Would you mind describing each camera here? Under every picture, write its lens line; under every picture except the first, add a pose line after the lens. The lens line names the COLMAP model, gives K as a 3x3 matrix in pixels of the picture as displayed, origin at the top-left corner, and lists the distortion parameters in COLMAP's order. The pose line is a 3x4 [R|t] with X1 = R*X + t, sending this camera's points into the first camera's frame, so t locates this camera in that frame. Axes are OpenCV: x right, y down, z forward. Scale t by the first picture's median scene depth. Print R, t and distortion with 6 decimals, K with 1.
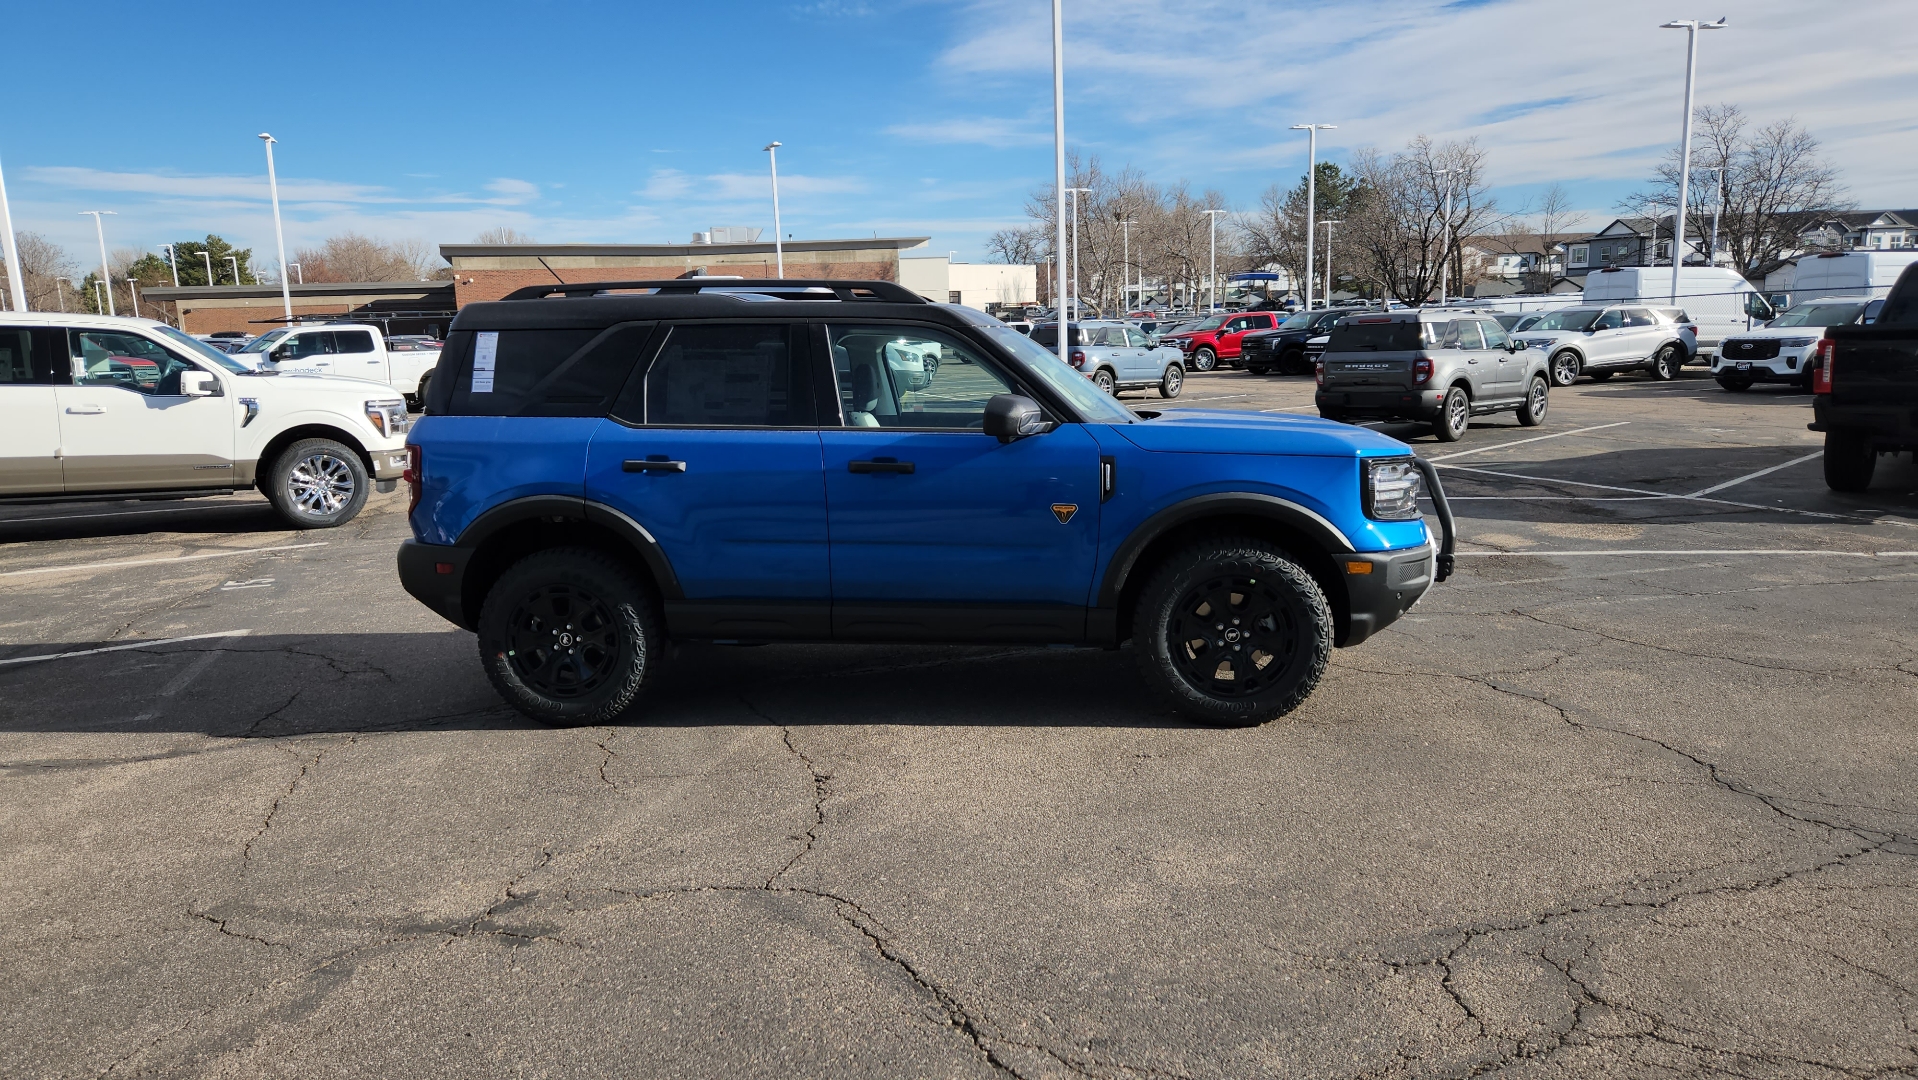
lens RADIAL K [[1282.0, 0, 928.7], [0, 1282.0, 533.4], [0, 0, 1]] dist [0.069809, -0.054709]
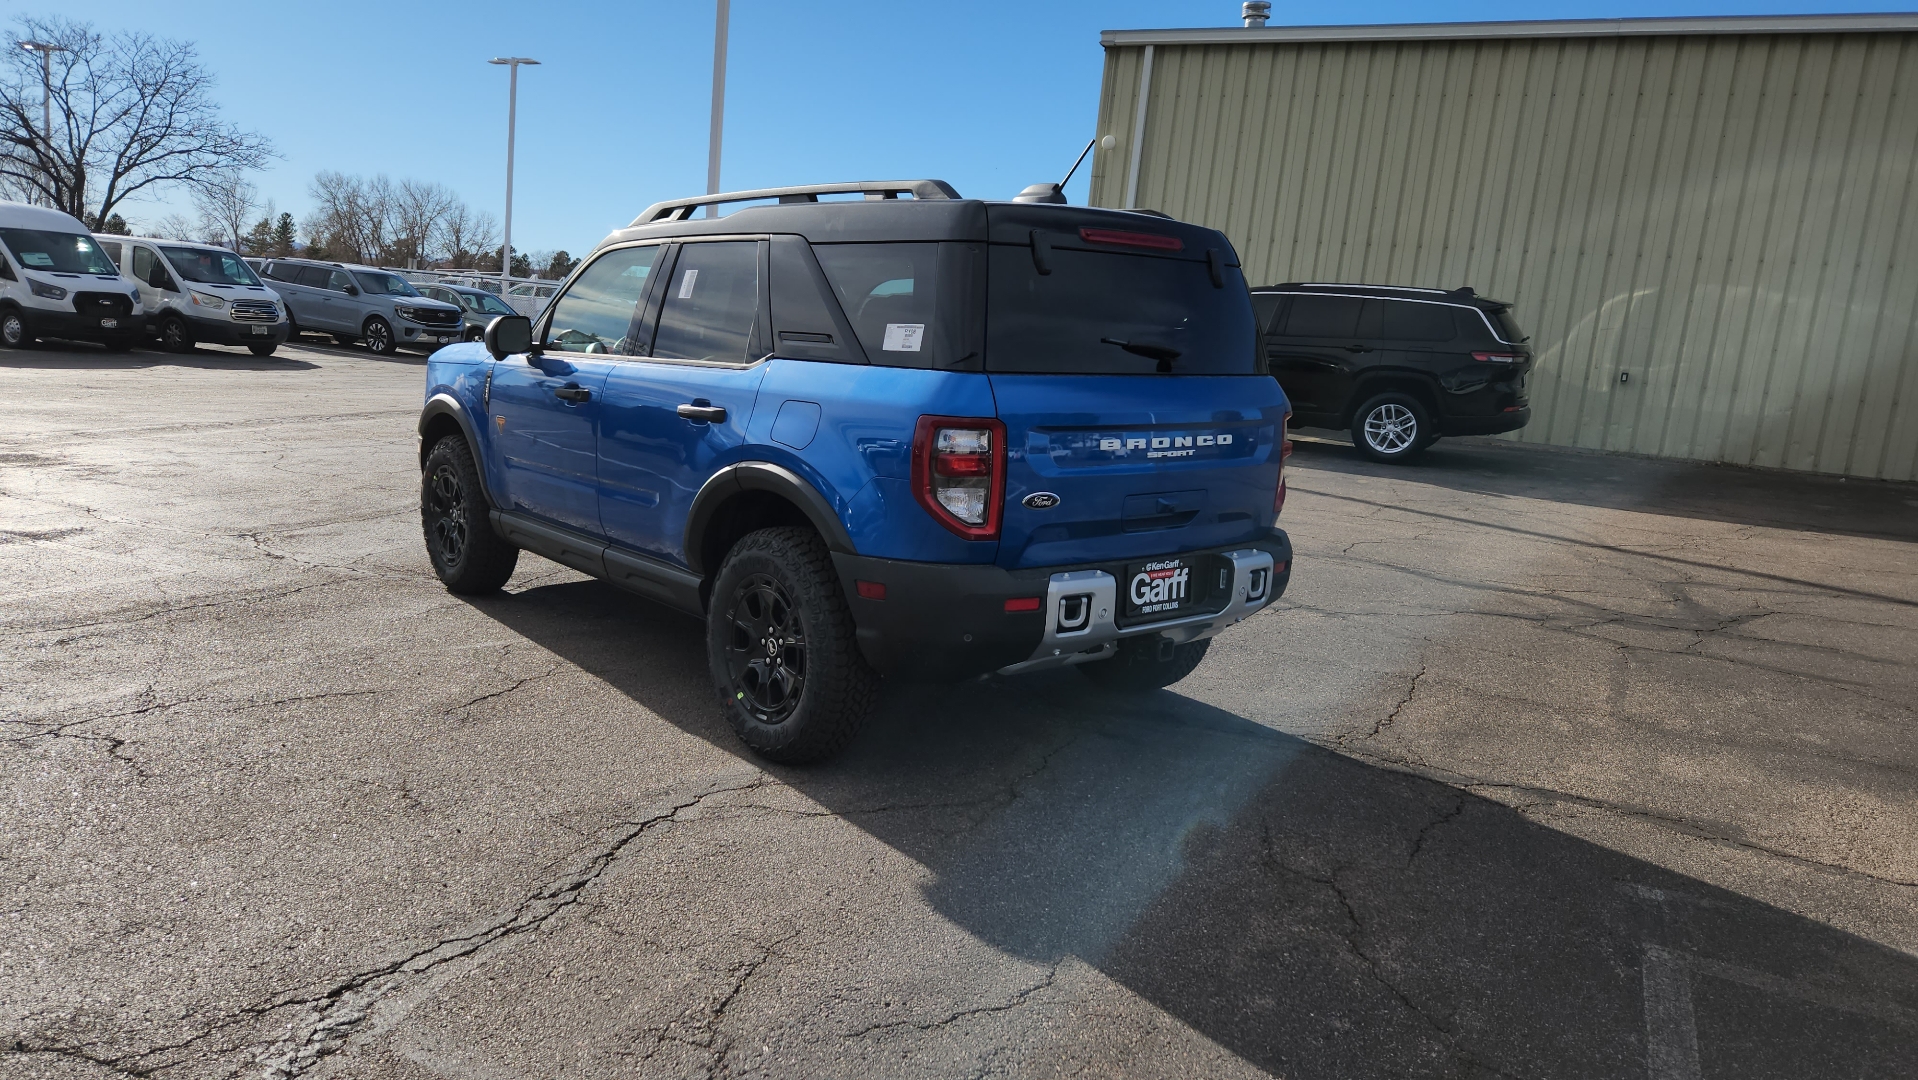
lens RADIAL K [[1281.9, 0, 932.5], [0, 1281.9, 546.8], [0, 0, 1]] dist [0.069124, -0.052913]
pose [[-0.724008, -0.138358, 0.675774, -0.708159], [0.054503, 0.965140, 0.255995, -0.182593], [-0.687635, 0.222174, -0.691228, 1.531933]]
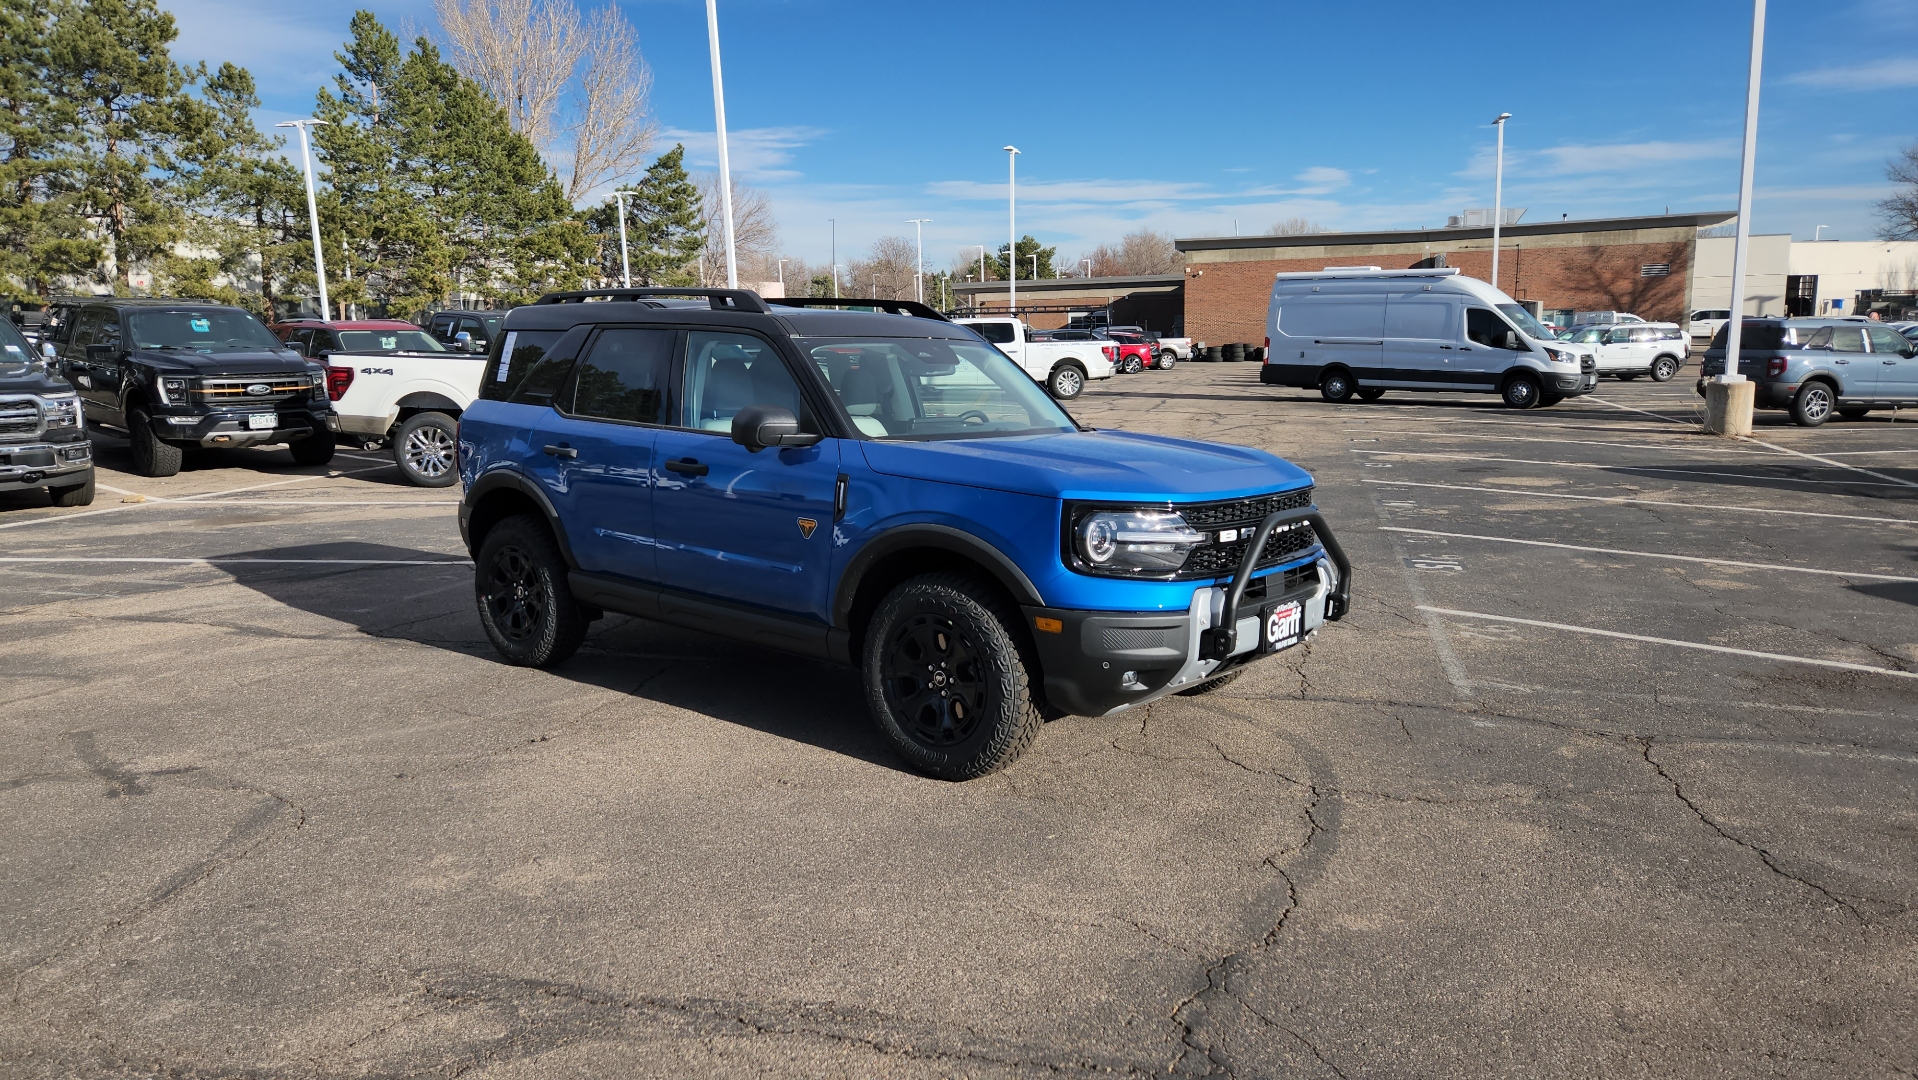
lens RADIAL K [[1281.9, 0, 915.5], [0, 1281.9, 545.0], [0, 0, 1]] dist [0.069124, -0.052913]
pose [[0.826195, 0.111144, -0.552313, 0.582326], [-0.101978, 0.993656, 0.047409, -0.047218], [0.554078, 0.017155, 0.832288, 0.180526]]
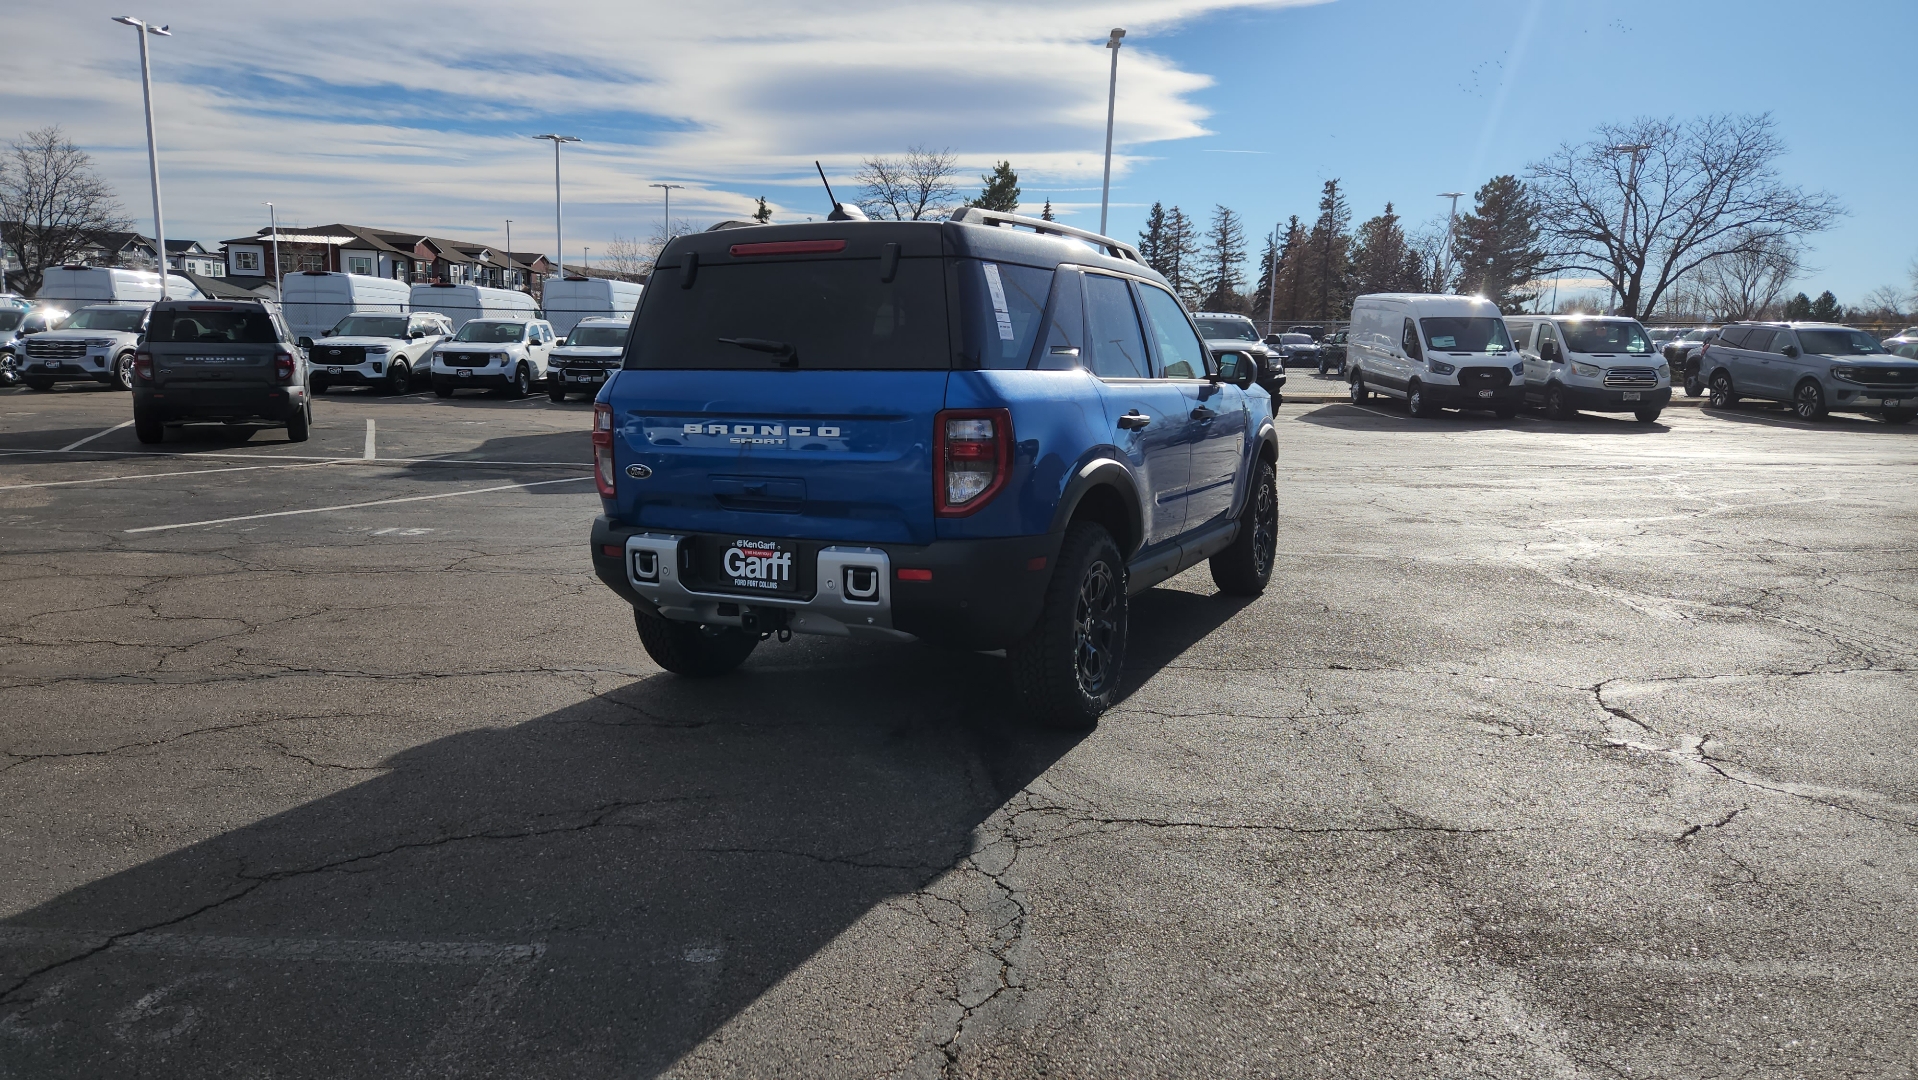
lens RADIAL K [[1282.0, 0, 930.6], [0, 1282.0, 555.0], [0, 0, 1]] dist [0.069809, -0.054709]
pose [[0.339606, -0.125452, 0.932164, -0.971566], [0.120984, 0.988659, 0.088979, -0.047993], [-0.932754, 0.082559, 0.350932, 0.682893]]
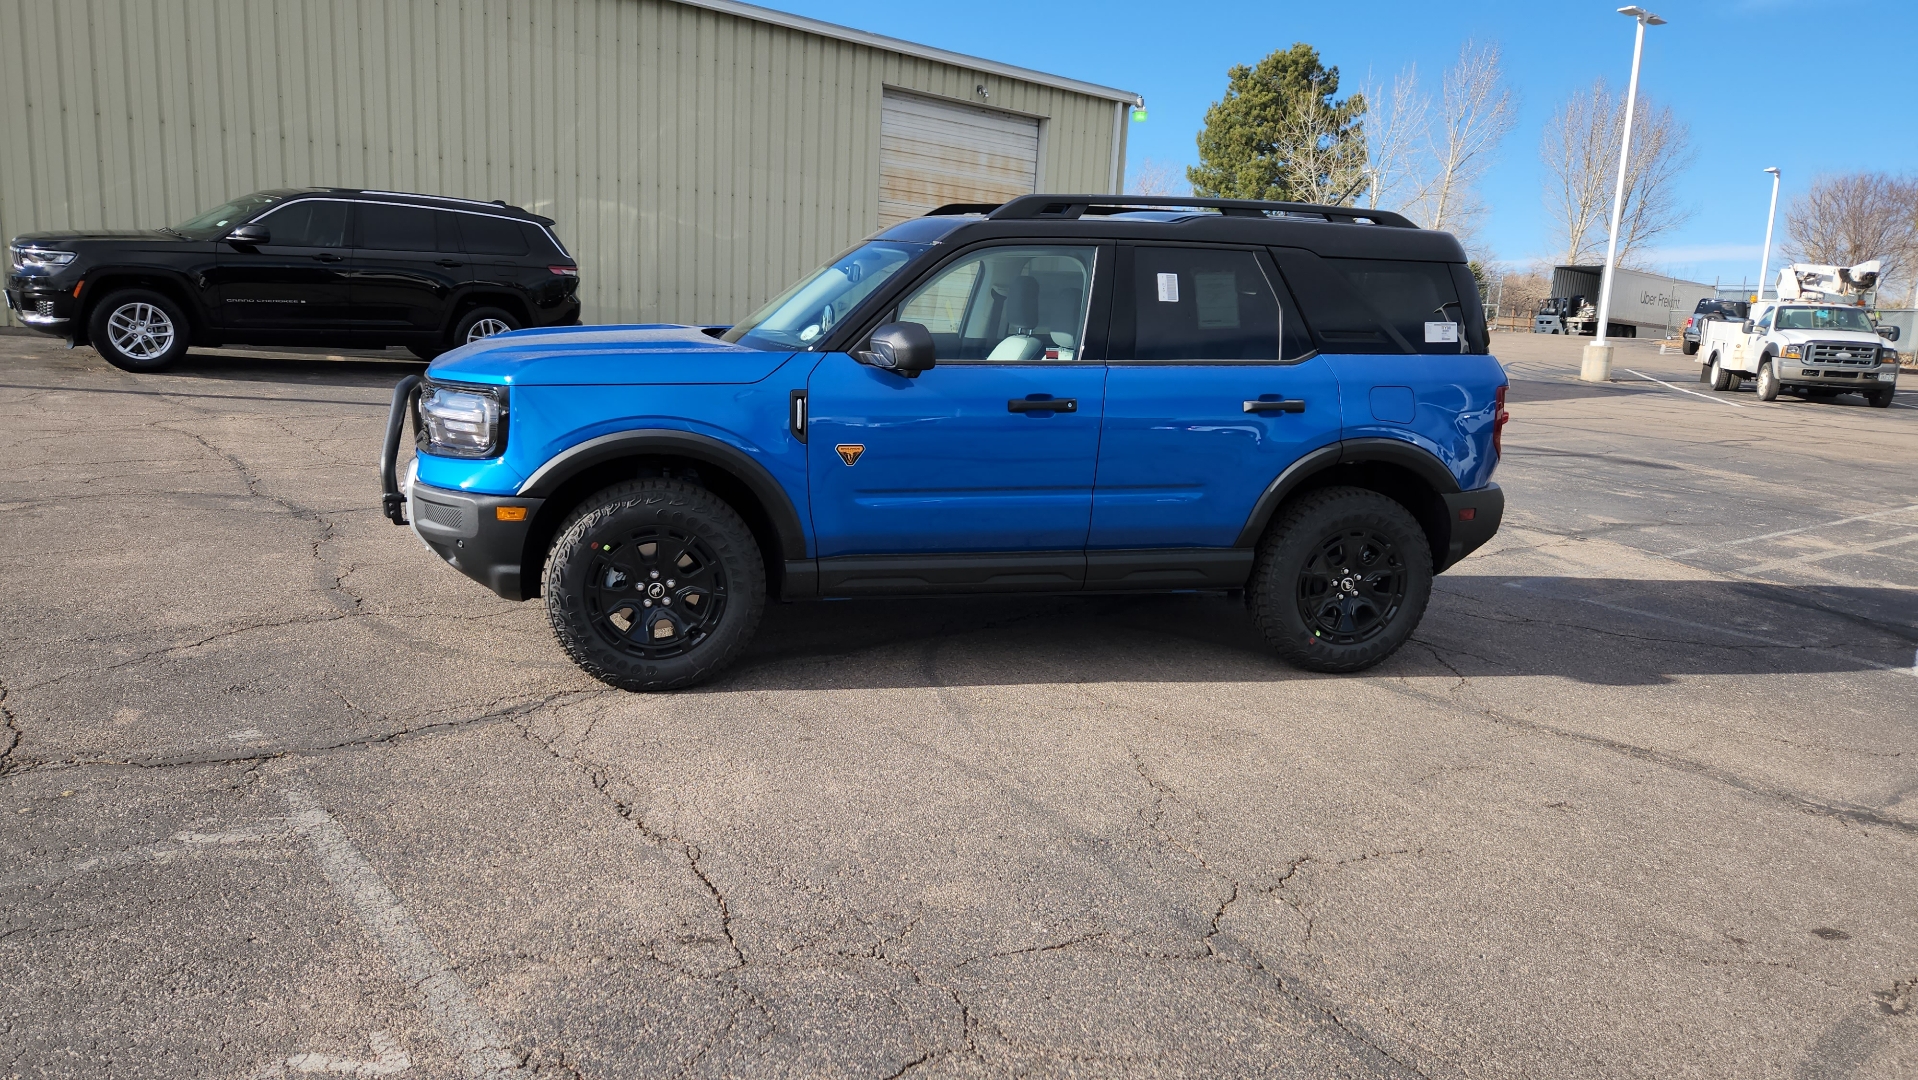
lens RADIAL K [[1282.0, 0, 921.7], [0, 1282.0, 556.7], [0, 0, 1]] dist [0.069809, -0.054709]
pose [[-0.935932, 0.050851, -0.348491, 0.335031], [-0.076828, 0.936208, 0.342945, -0.250073], [0.343700, 0.347747, -0.872320, 1.769947]]
